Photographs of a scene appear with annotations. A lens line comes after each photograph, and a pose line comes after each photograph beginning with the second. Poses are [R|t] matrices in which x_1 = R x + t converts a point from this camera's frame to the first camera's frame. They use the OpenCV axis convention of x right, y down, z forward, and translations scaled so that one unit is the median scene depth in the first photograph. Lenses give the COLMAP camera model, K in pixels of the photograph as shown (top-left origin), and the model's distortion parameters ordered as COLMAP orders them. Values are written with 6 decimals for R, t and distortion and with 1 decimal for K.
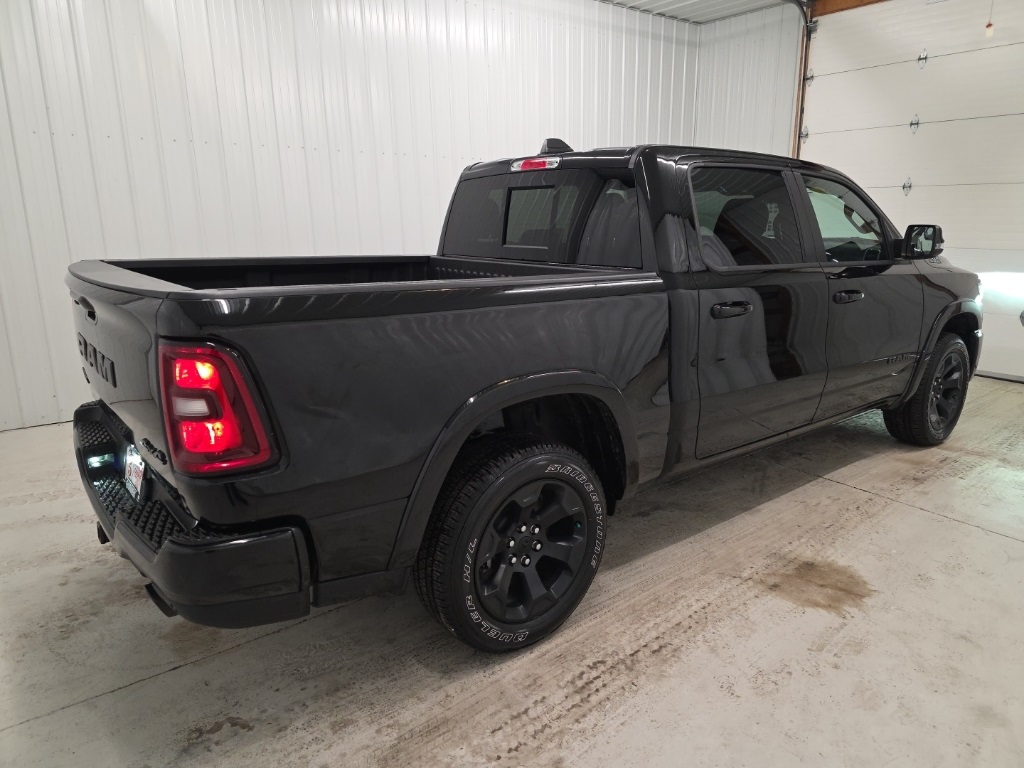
lens RADIAL K [[677.5, 0, 514.2], [0, 677.5, 388.1], [0, 0, 1]] dist [0.039105, -0.030370]
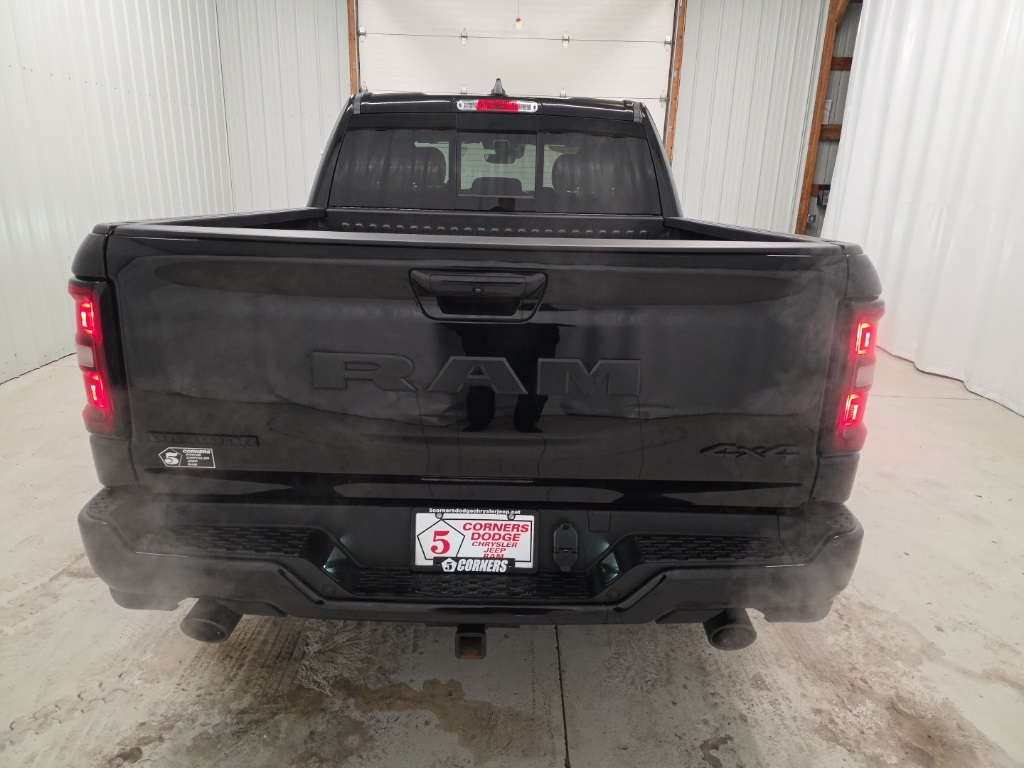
lens RADIAL K [[677.5, 0, 510.3], [0, 677.5, 382.1], [0, 0, 1]] dist [0.039105, -0.030370]
pose [[0.628909, -0.206105, 0.749663, -0.707790], [0.162222, 0.977787, 0.132731, -0.077690], [-0.760367, 0.038137, 0.648373, 0.383196]]
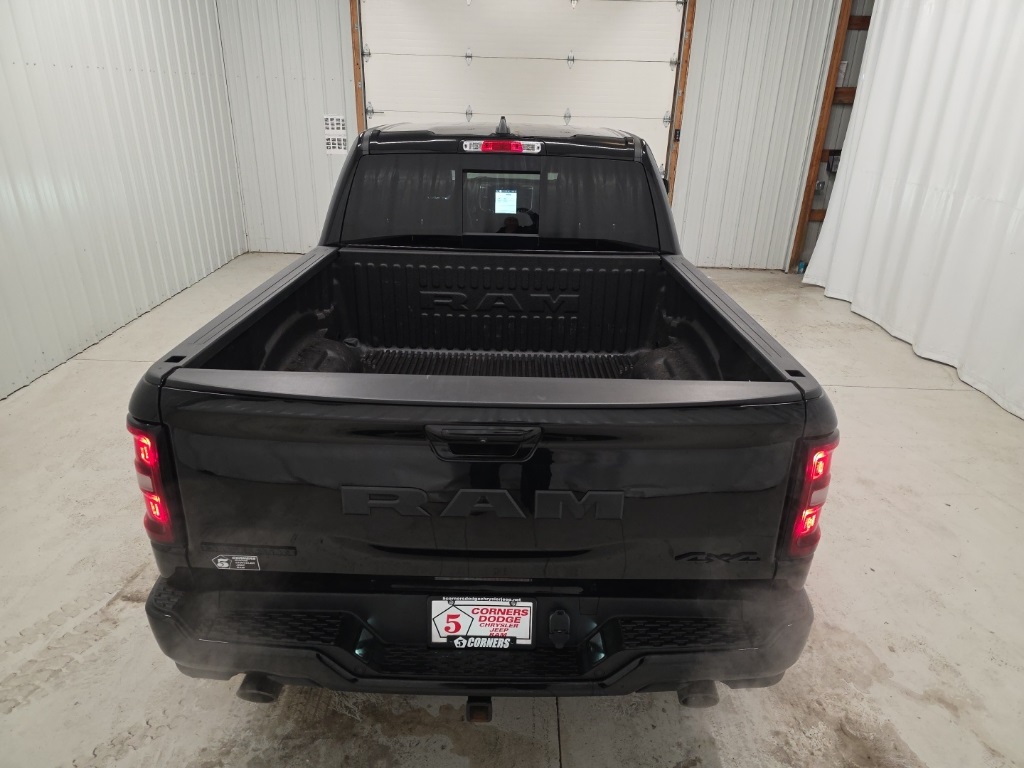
lens RADIAL K [[677.5, 0, 515.6], [0, 677.5, 390.1], [0, 0, 1]] dist [0.039105, -0.030370]
pose [[0.632170, -0.295742, 0.716169, -0.716338], [0.164049, 0.954425, 0.249322, -0.229084], [-0.757264, -0.040127, 0.651875, 0.336547]]
